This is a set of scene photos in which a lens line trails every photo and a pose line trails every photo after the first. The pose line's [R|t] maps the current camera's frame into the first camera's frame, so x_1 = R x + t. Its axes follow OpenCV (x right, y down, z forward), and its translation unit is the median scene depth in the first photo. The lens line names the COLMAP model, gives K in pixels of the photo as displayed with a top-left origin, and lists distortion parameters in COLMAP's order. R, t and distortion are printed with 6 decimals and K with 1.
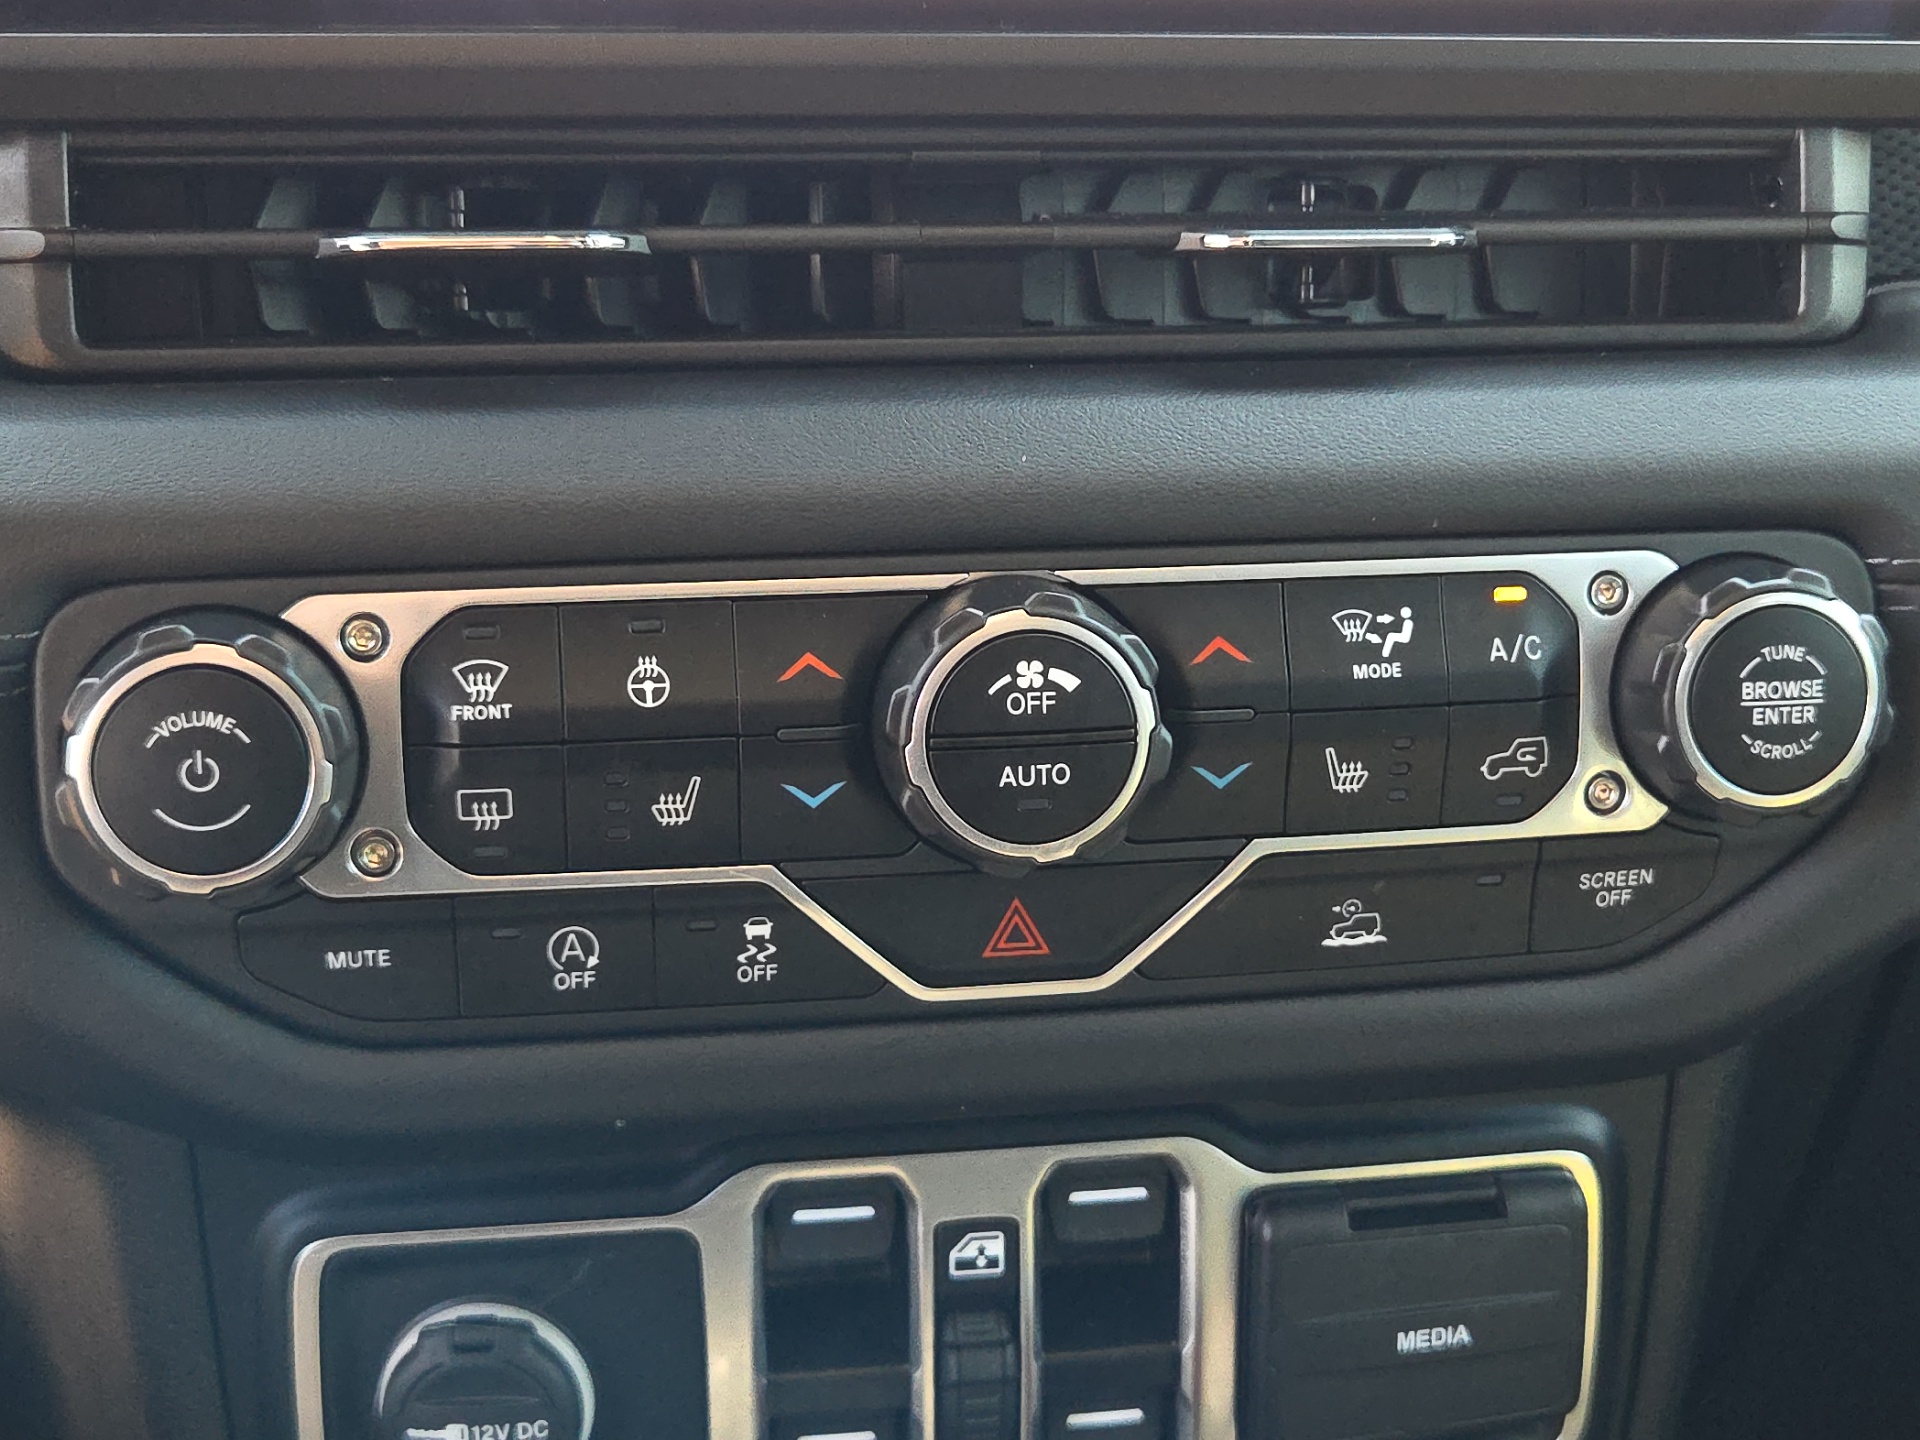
lens RADIAL K [[2588.7, 0, 965.6], [0, 2588.7, 721.4], [0, 0, 1]] dist [0.004709, 0.000000]
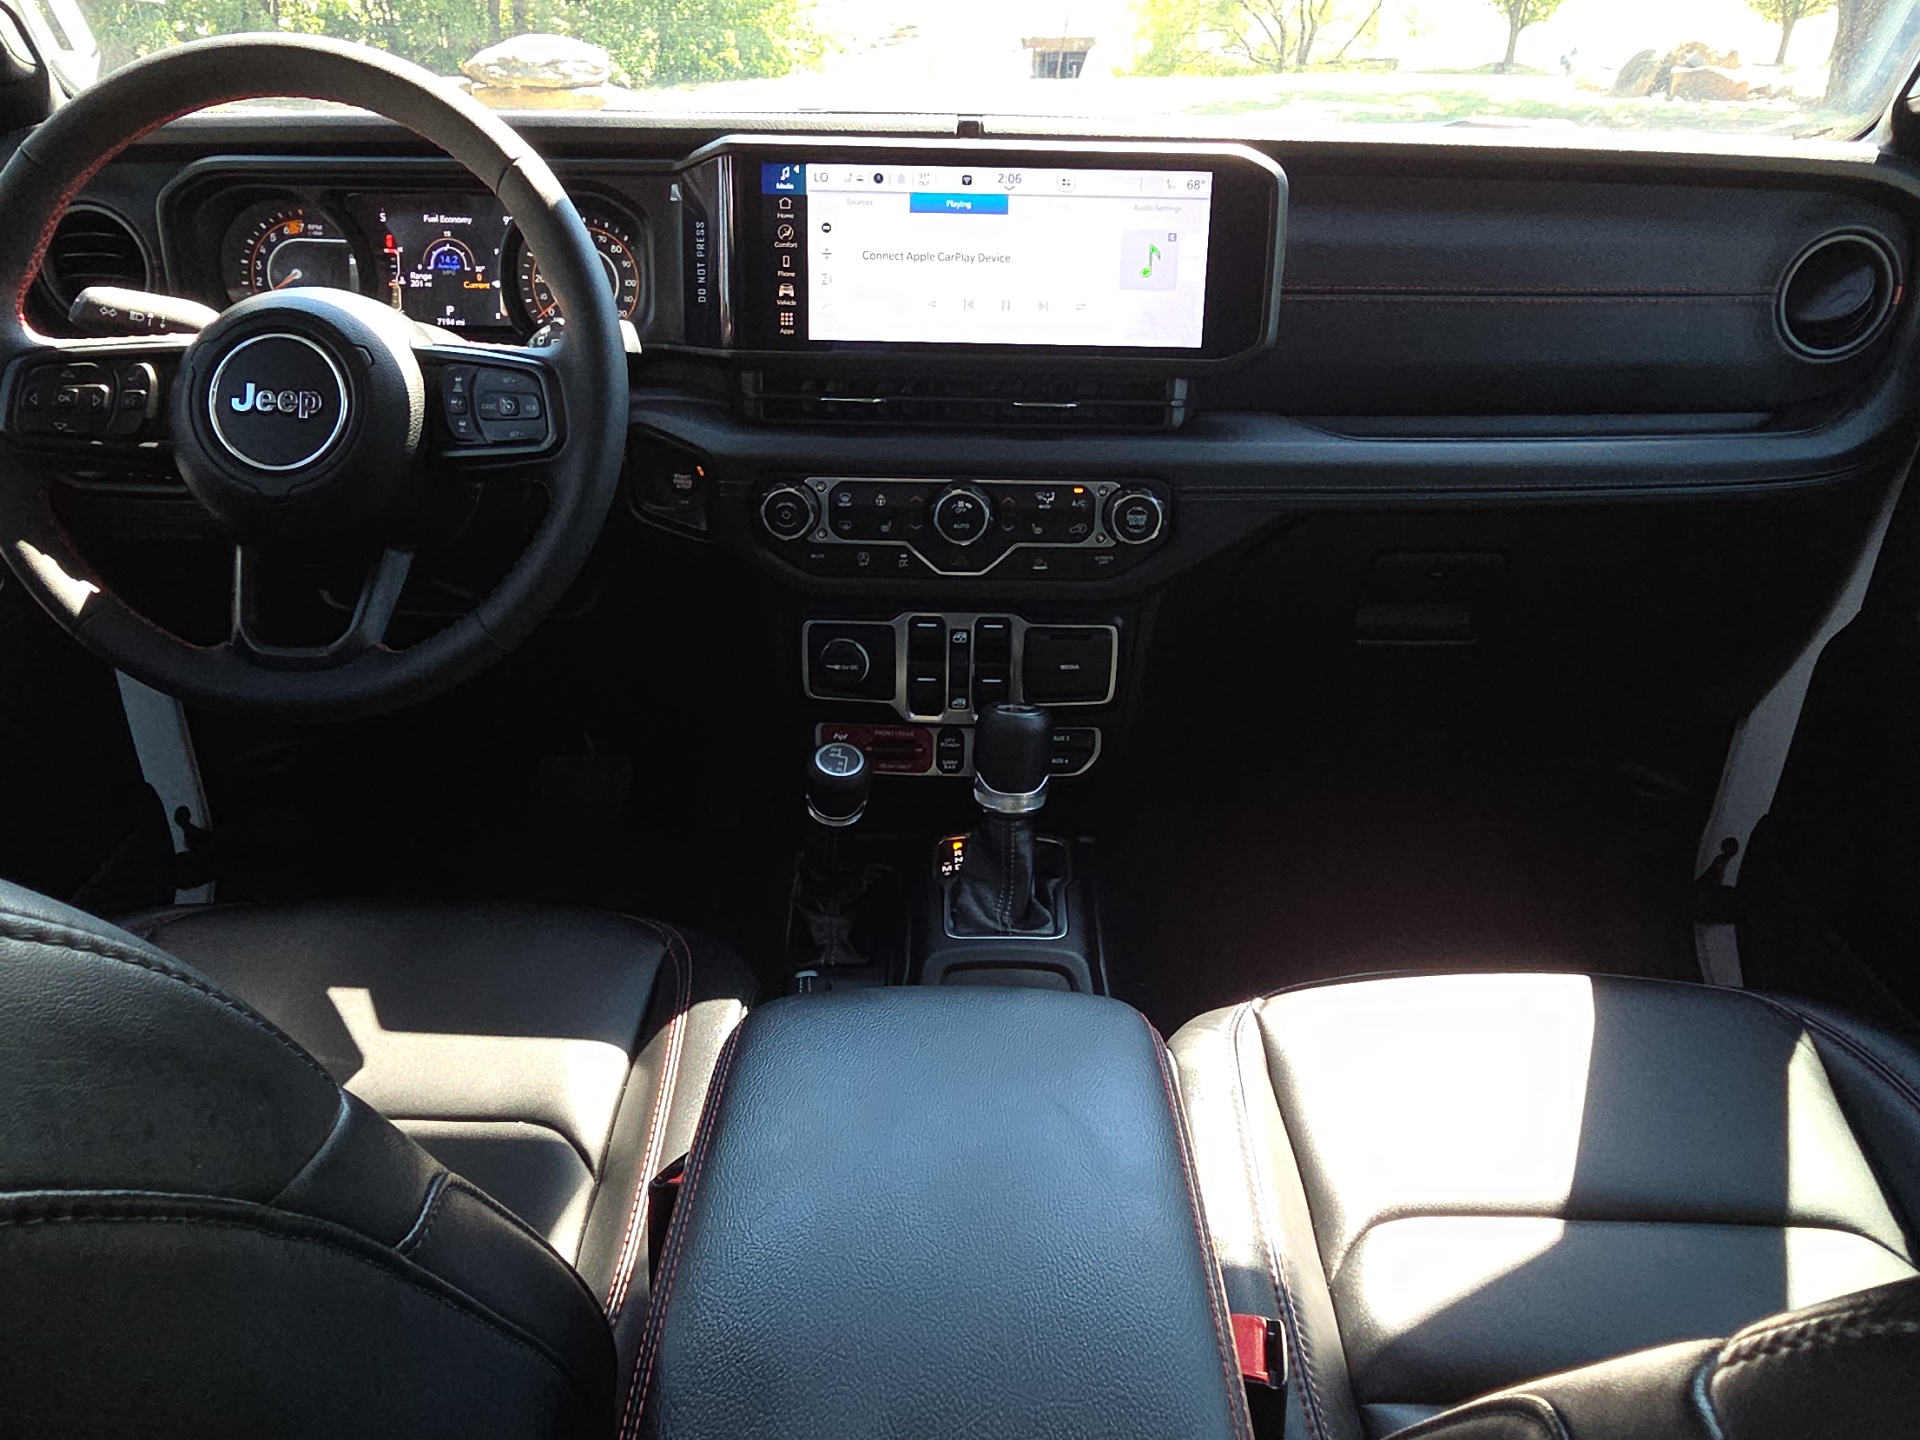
lens RADIAL K [[1398.7, 0, 951.0], [0, 1398.7, 715.7], [0, 0, 1]] dist [0.004460, 0.003031]
pose [[0.984559, 0.086625, -0.152118, 0.388153], [-0.057348, 0.980635, 0.187259, -0.105422], [0.165394, -0.175644, 0.970461, -1.378177]]
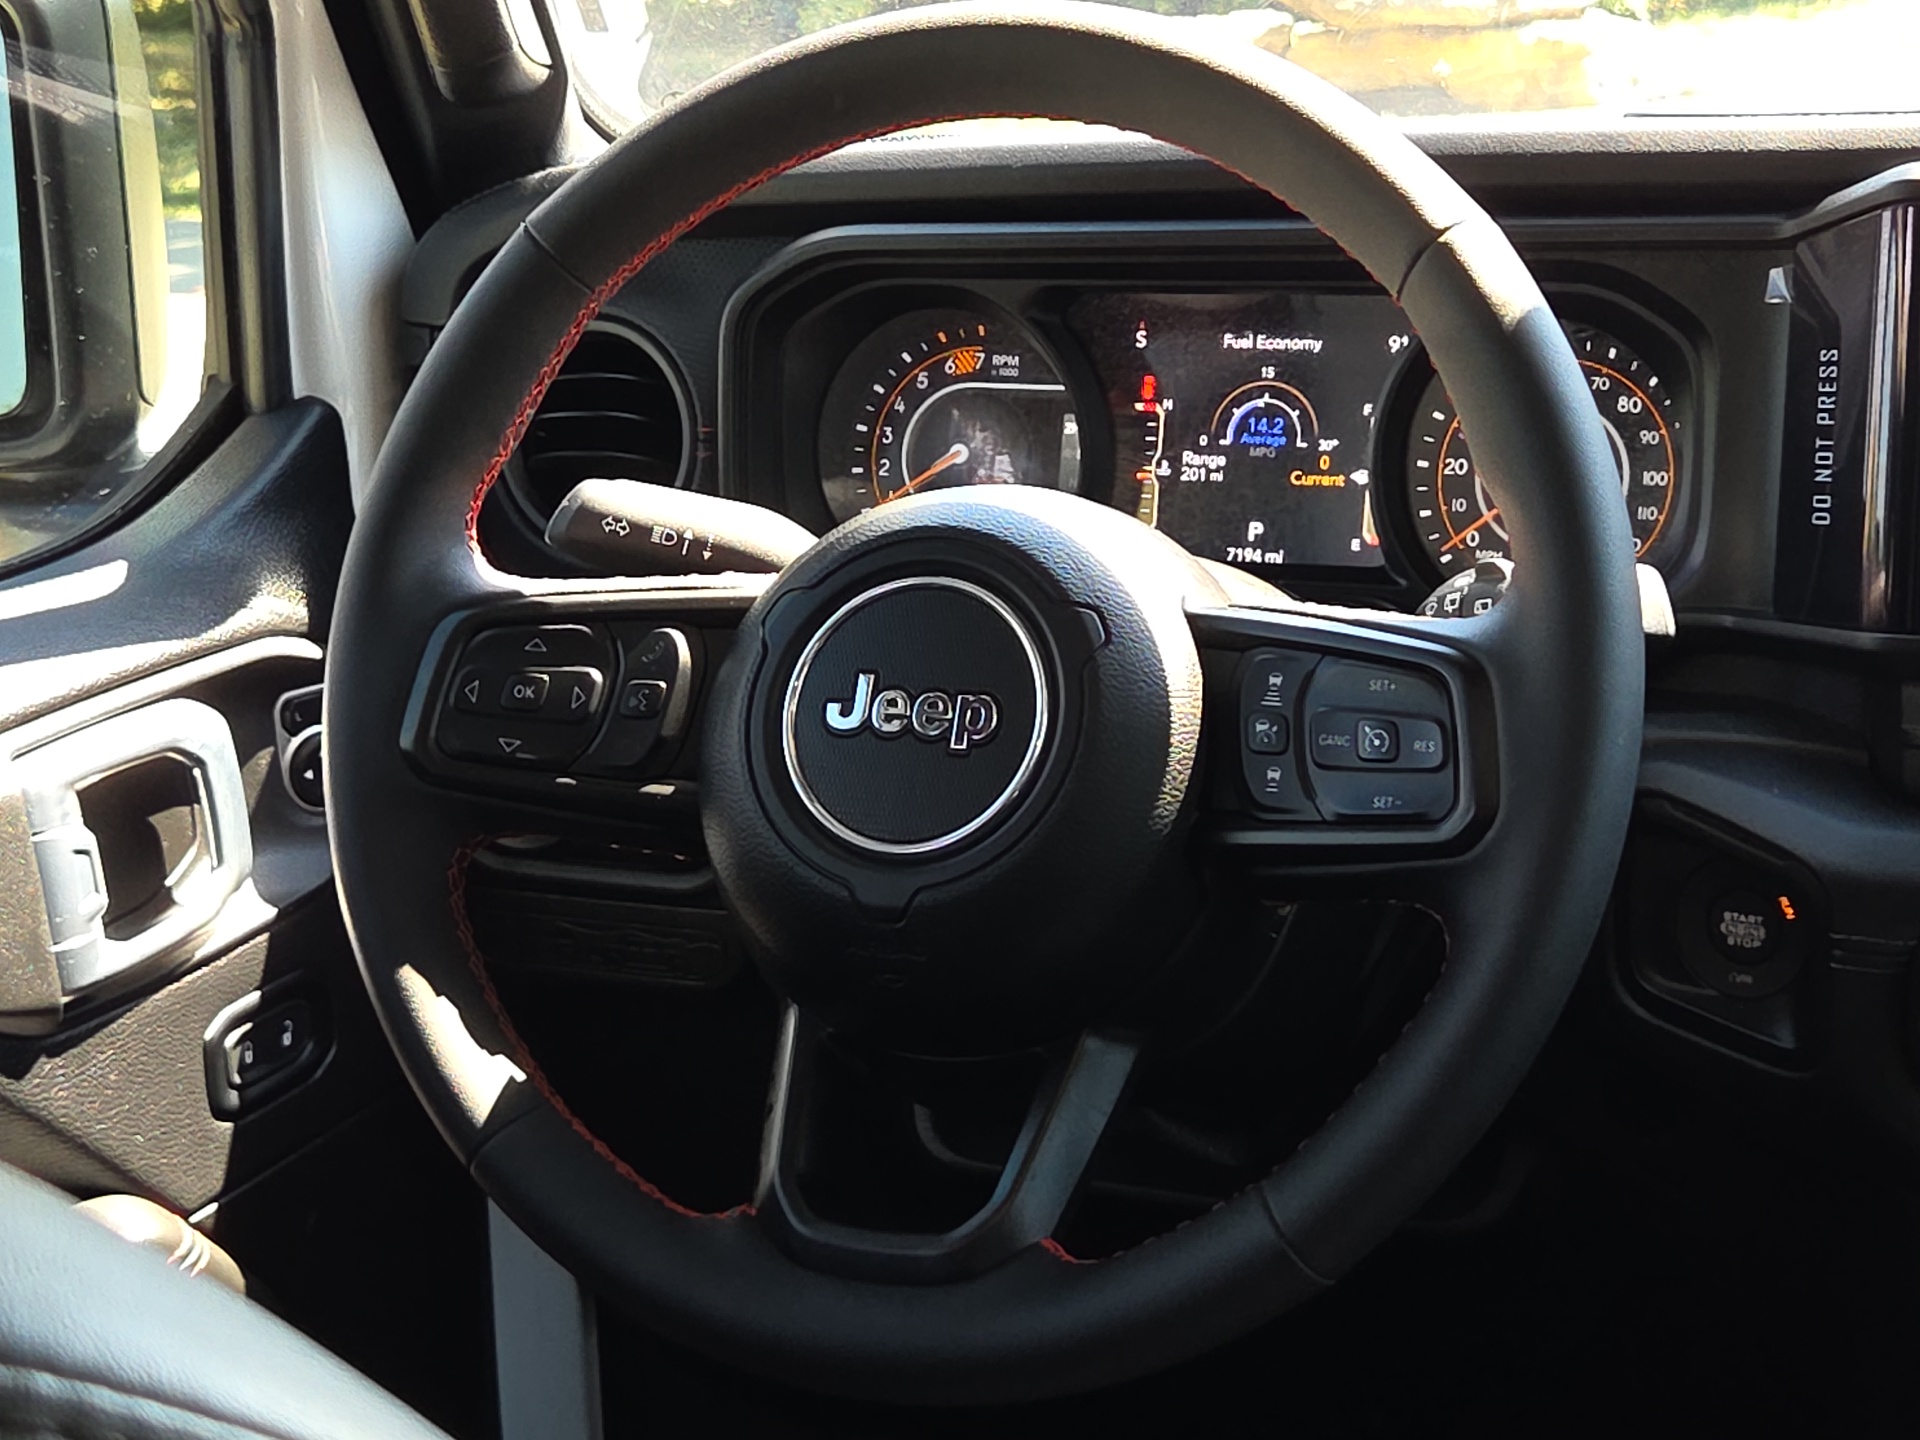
lens RADIAL K [[3568.5, 0, 943.5], [0, 3568.5, 680.6], [0, 0, 1]] dist [-0.001807, 0.000000]
pose [[0.840265, 0.080069, -0.536231, 0.422785], [-0.104784, 0.994371, -0.015718, -0.101937], [0.531954, 0.069396, 0.843925, -1.562588]]
